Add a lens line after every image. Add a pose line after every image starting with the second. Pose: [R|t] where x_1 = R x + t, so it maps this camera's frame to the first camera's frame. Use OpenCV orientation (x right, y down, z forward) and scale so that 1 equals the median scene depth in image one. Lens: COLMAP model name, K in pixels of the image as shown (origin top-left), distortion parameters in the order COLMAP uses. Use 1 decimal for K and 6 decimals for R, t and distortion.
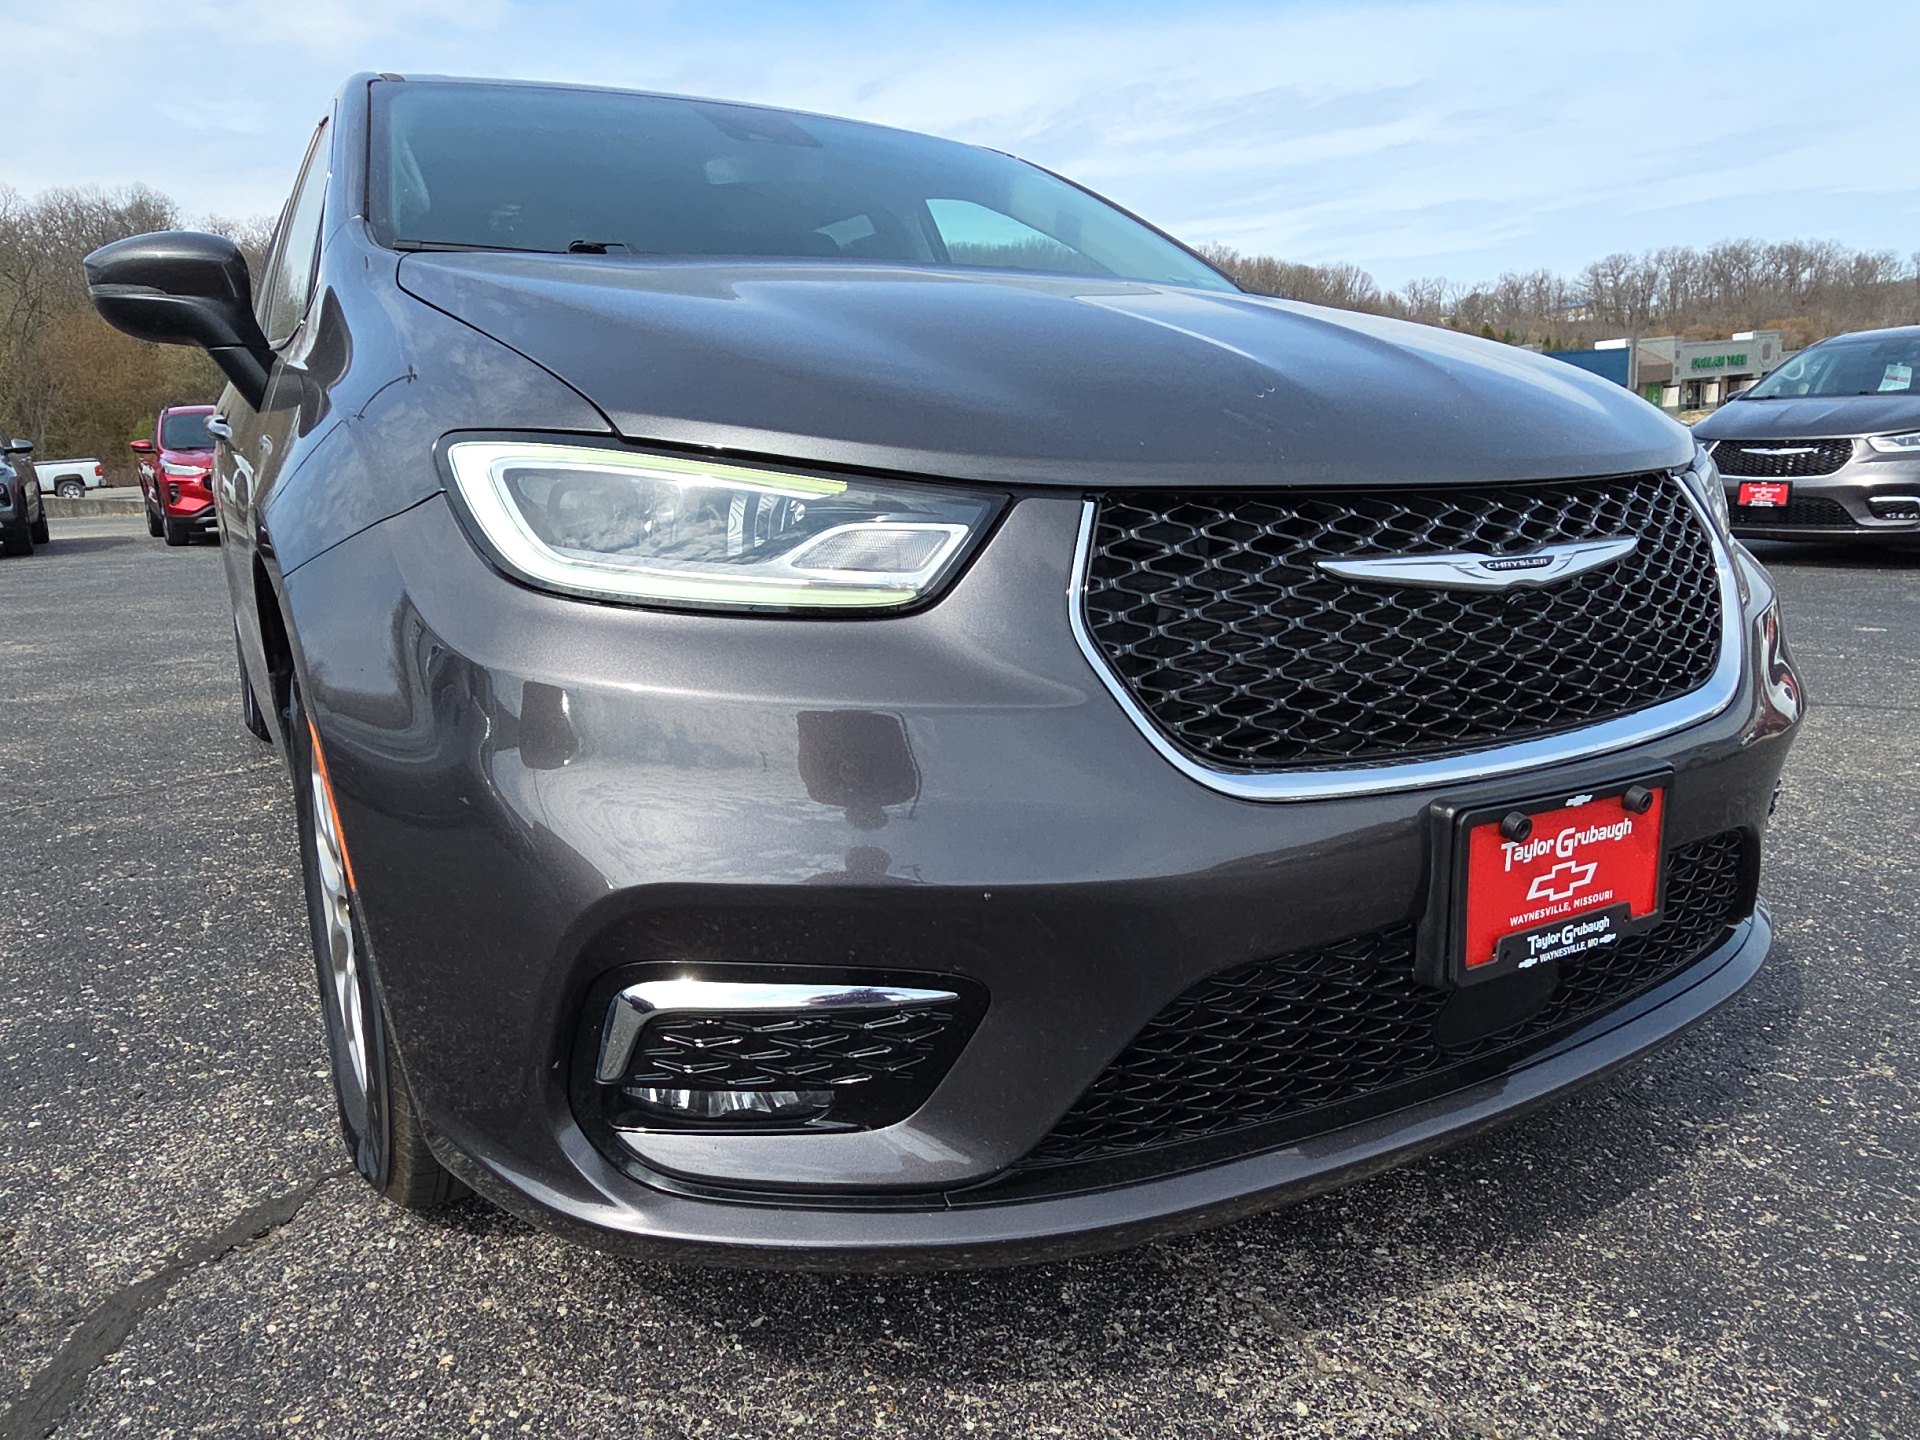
lens RADIAL K [[1259.0, 0, 948.0], [0, 1259.0, 733.1], [0, 0, 1]] dist [0.001348, -0.000652]
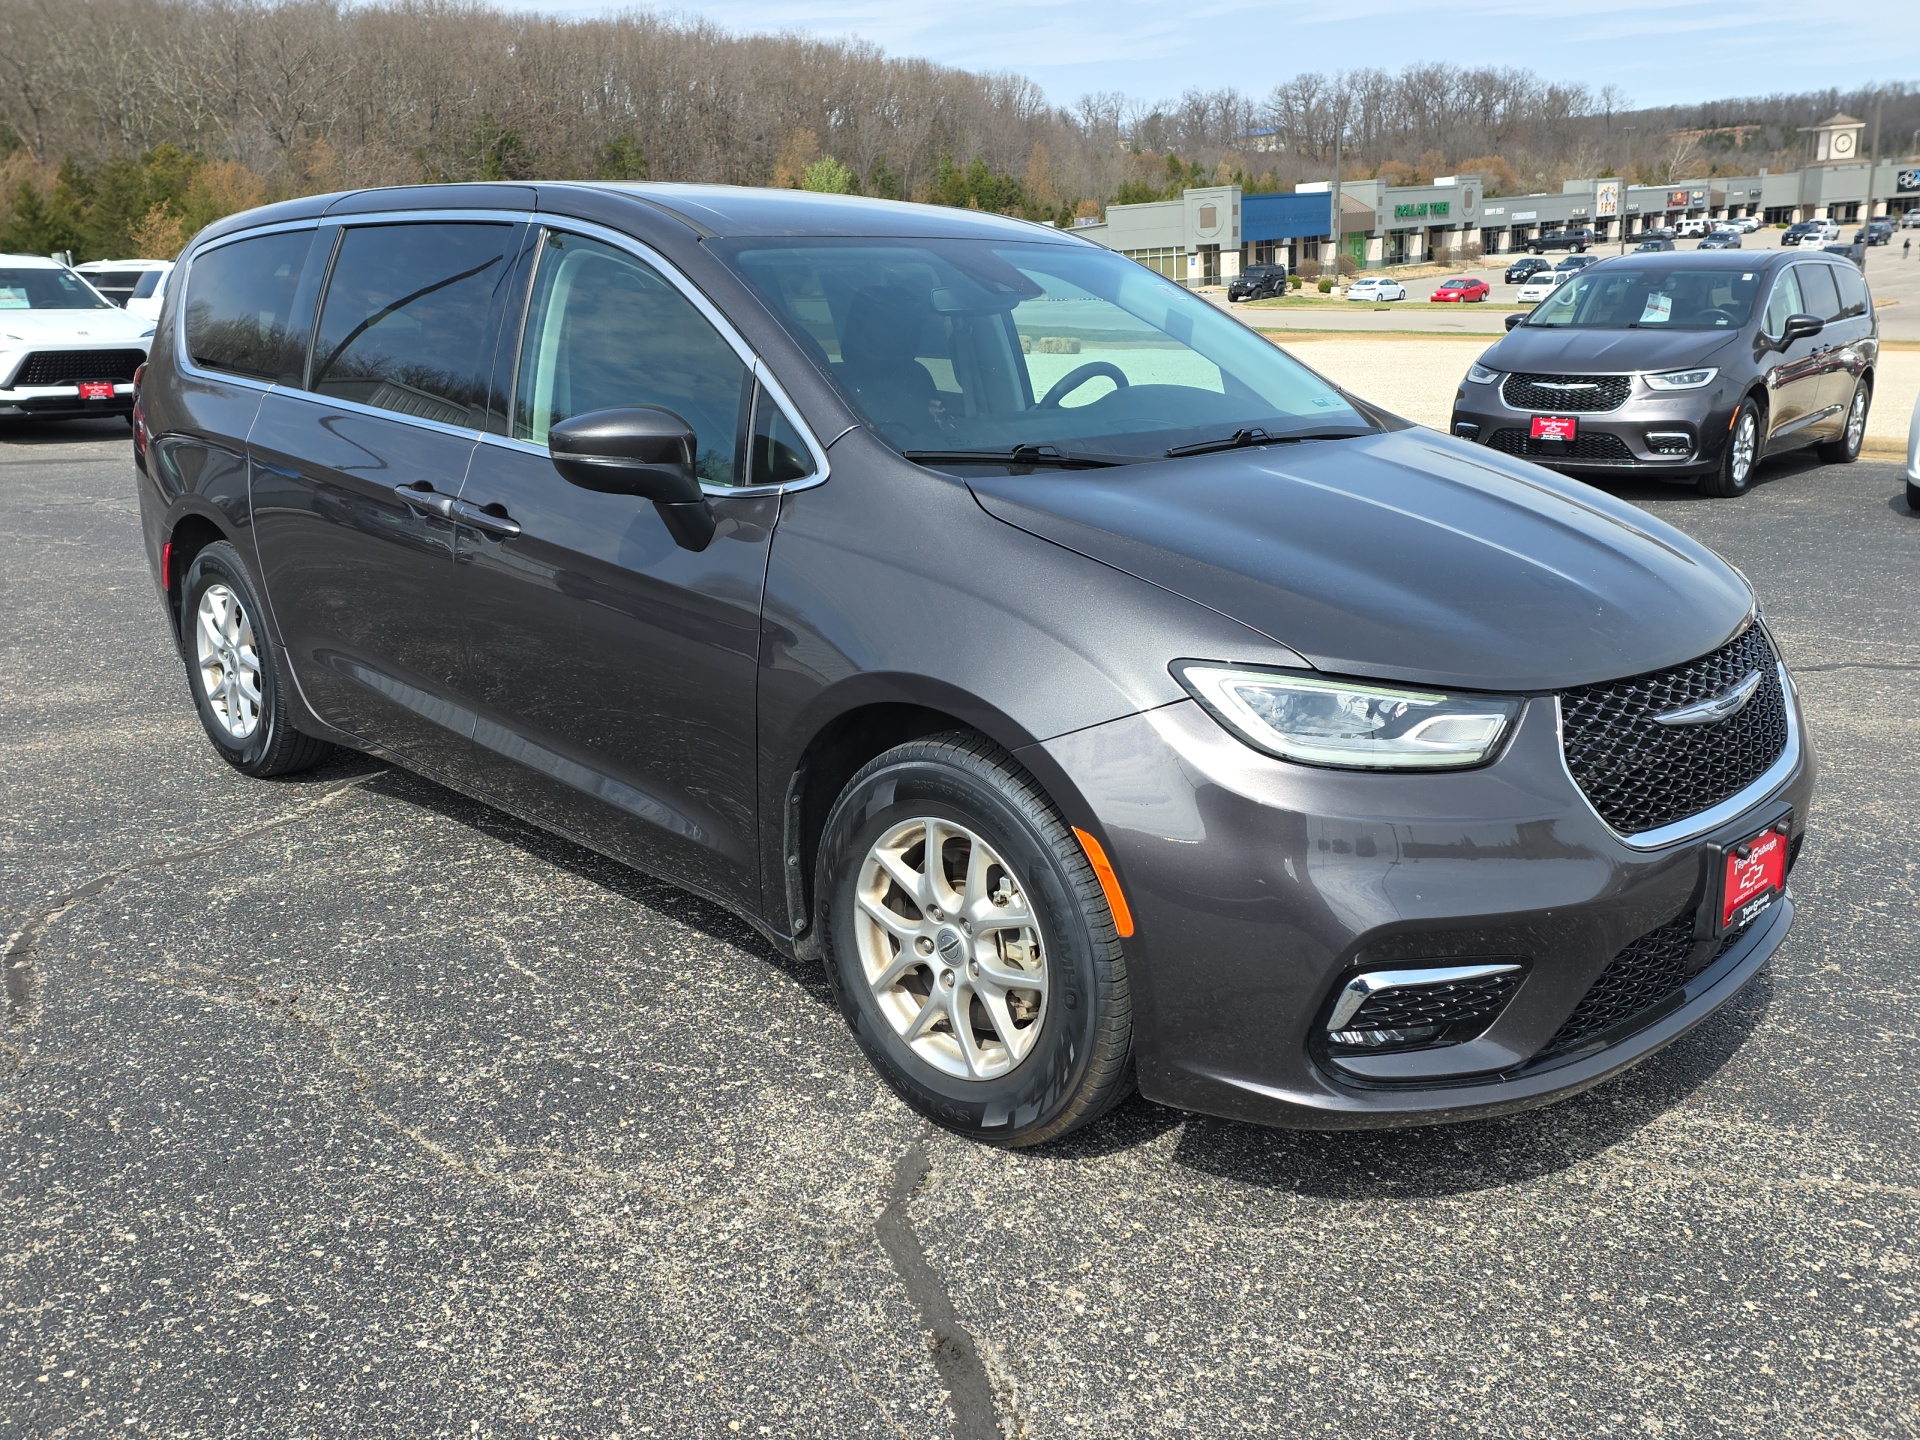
lens RADIAL K [[1480.3, 0, 988.0], [0, 1480.3, 720.4], [0, 0, 1]] dist [0.078843, -0.092018]
pose [[0.968968, -0.051197, 0.241824, -1.066388], [0.041598, 0.998137, 0.044637, -0.243674], [-0.243659, -0.033192, 0.969293, -0.803268]]
